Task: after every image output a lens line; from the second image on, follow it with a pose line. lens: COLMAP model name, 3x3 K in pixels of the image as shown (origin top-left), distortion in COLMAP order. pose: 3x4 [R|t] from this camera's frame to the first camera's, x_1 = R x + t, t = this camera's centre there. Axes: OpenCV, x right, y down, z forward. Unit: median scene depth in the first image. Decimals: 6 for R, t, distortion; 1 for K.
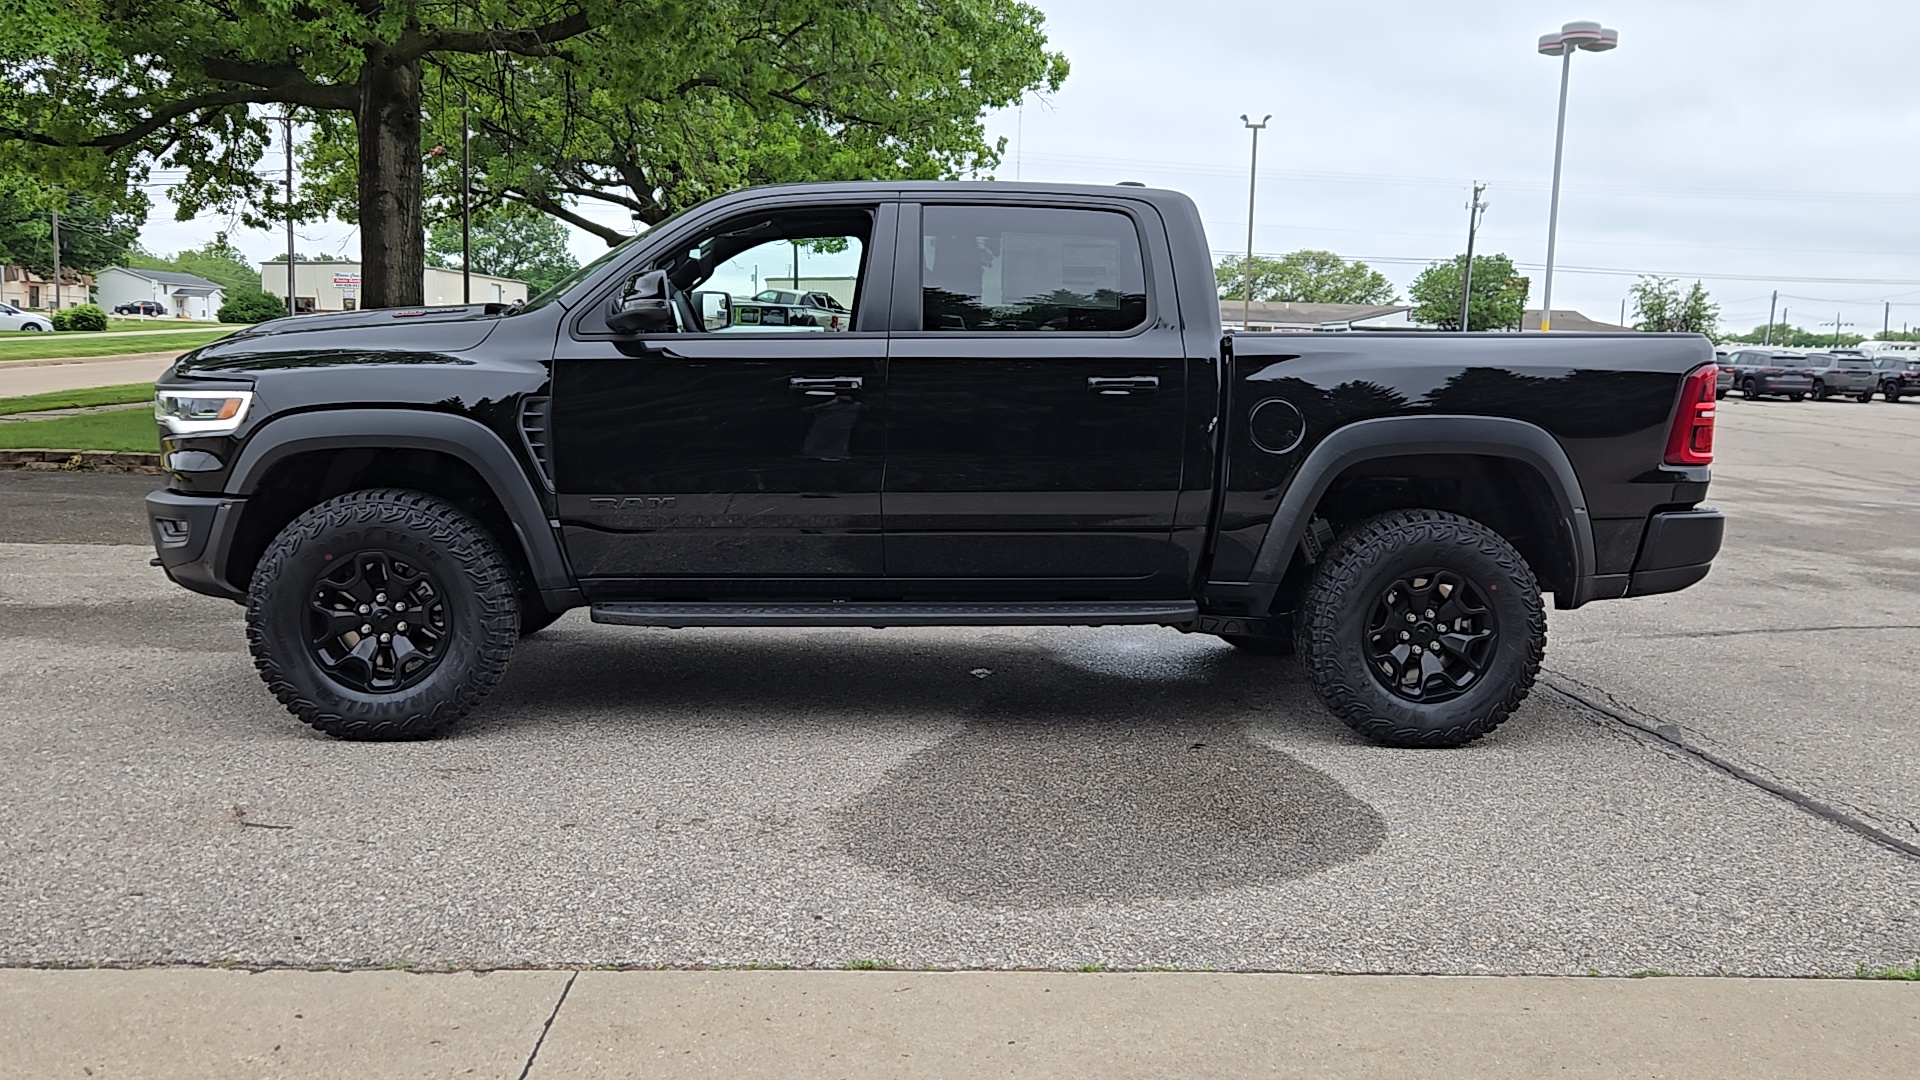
lens RADIAL K [[1617.6, 0, 933.8], [0, 1617.6, 541.2], [0, 0, 1]] dist [0.012642, -0.005640]
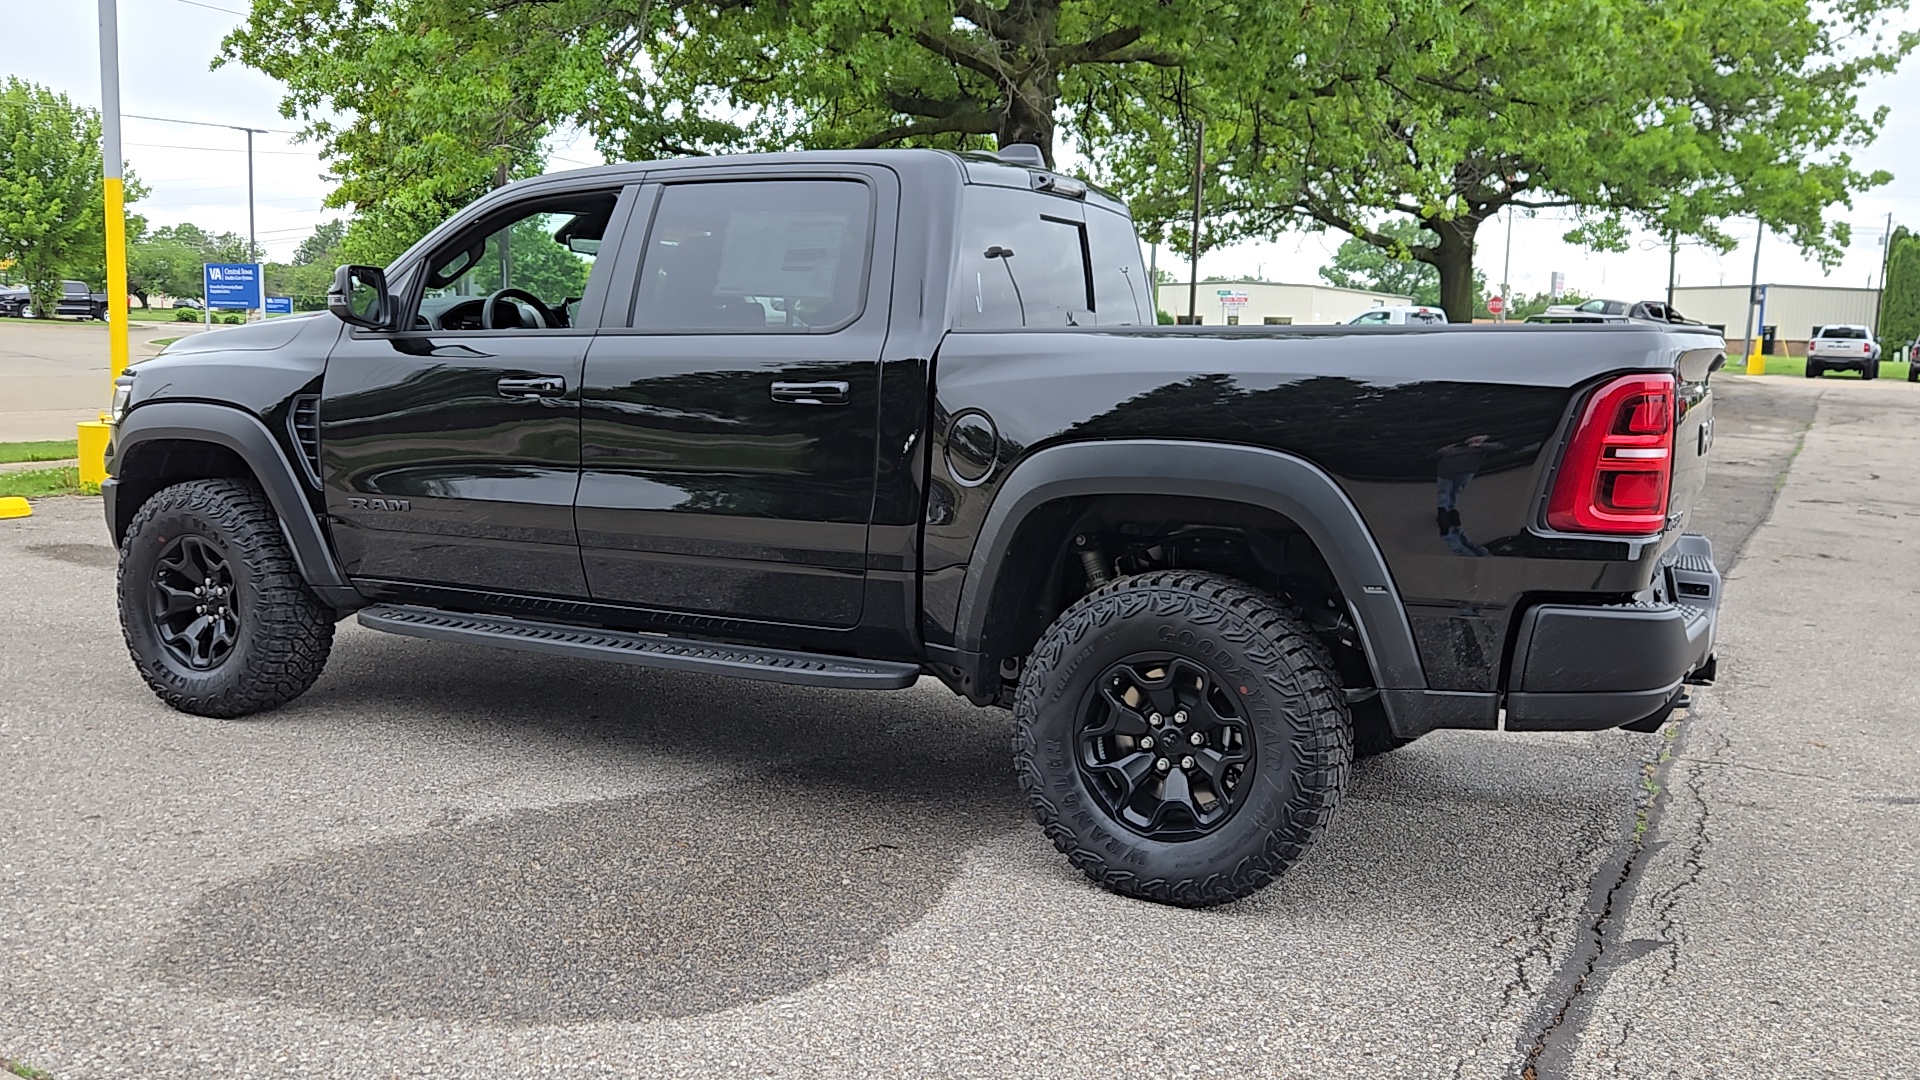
lens RADIAL K [[1617.6, 0, 954.8], [0, 1617.6, 545.0], [0, 0, 1]] dist [0.012642, -0.005640]
pose [[0.840552, 0.063147, -0.538038, 0.607385], [-0.067590, 0.997647, 0.011496, -0.033022], [0.537498, 0.026703, 0.842842, 0.343699]]
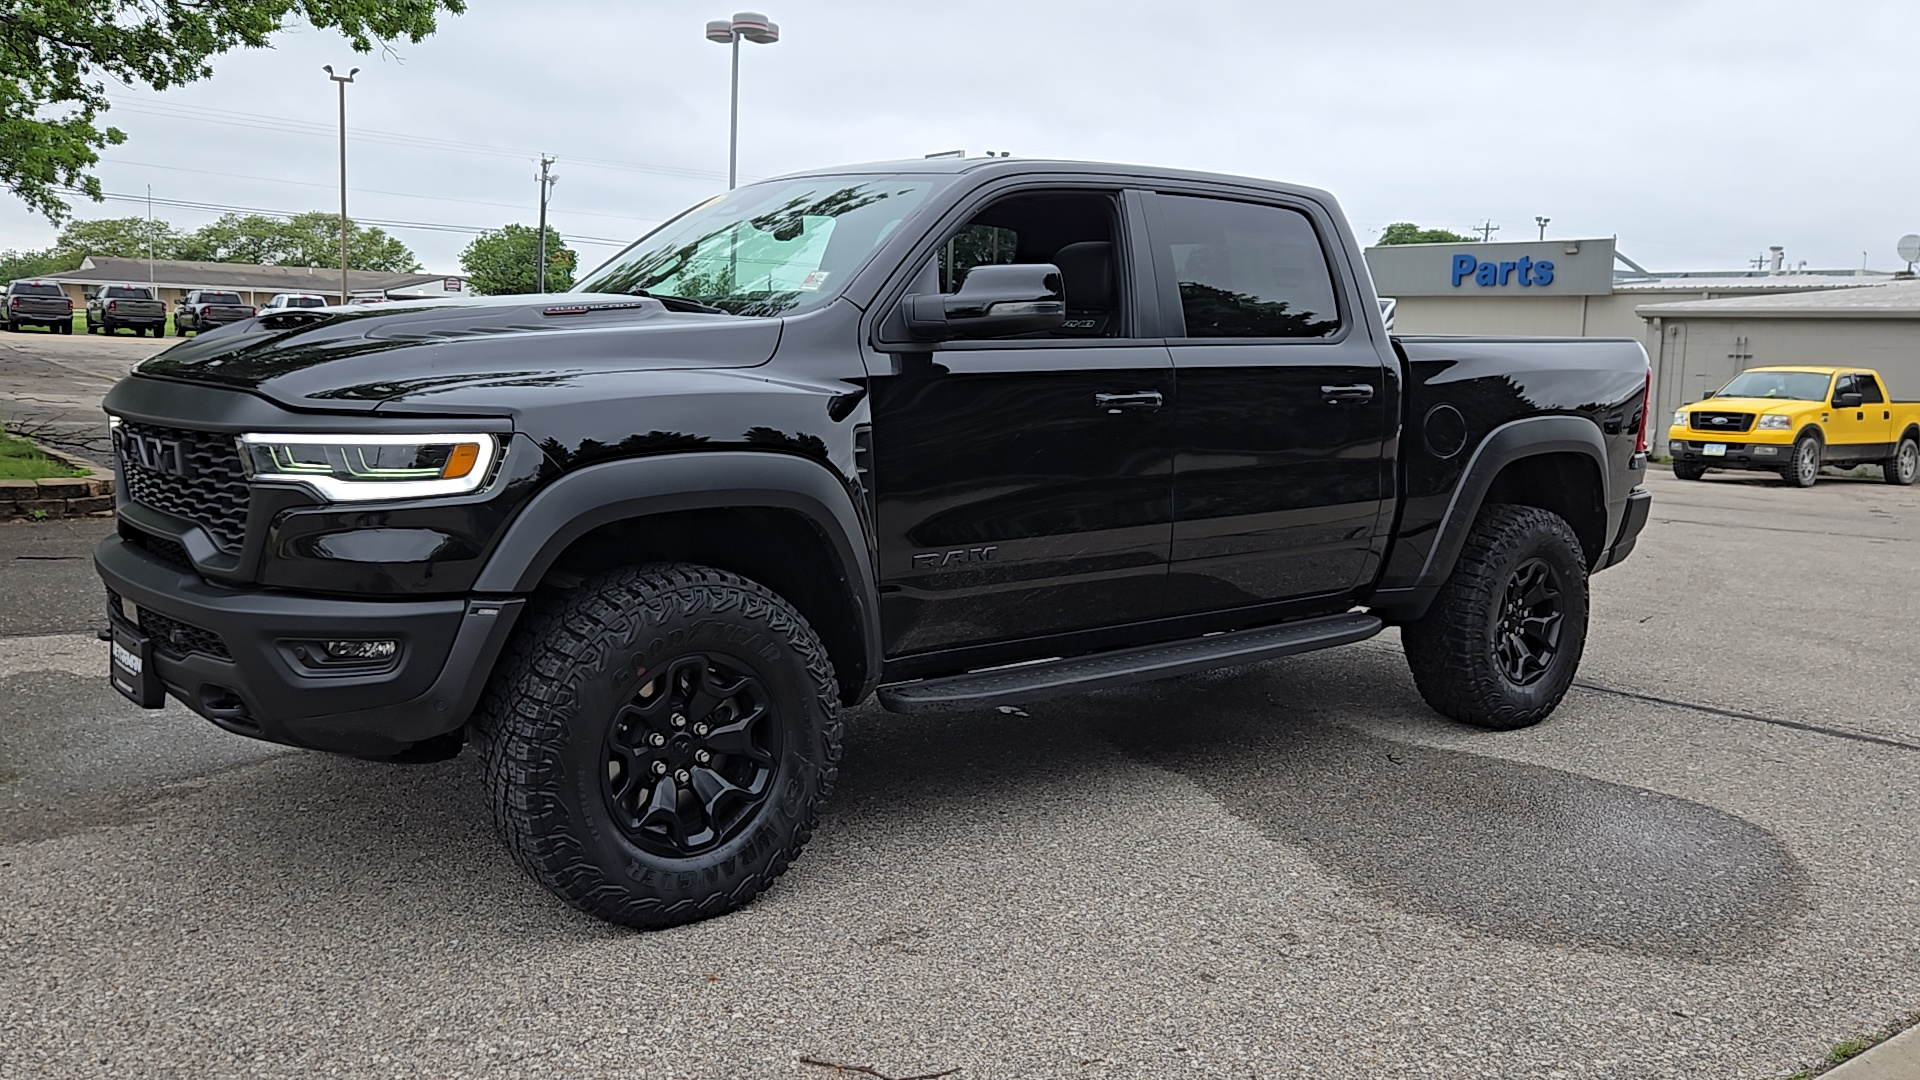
lens RADIAL K [[1617.6, 0, 974.2], [0, 1617.6, 546.1], [0, 0, 1]] dist [0.012642, -0.005640]
pose [[0.818530, -0.073506, 0.569741, -0.597372], [0.061150, 0.997294, 0.040815, -0.057702], [-0.571200, 0.001432, 0.820810, 0.330679]]
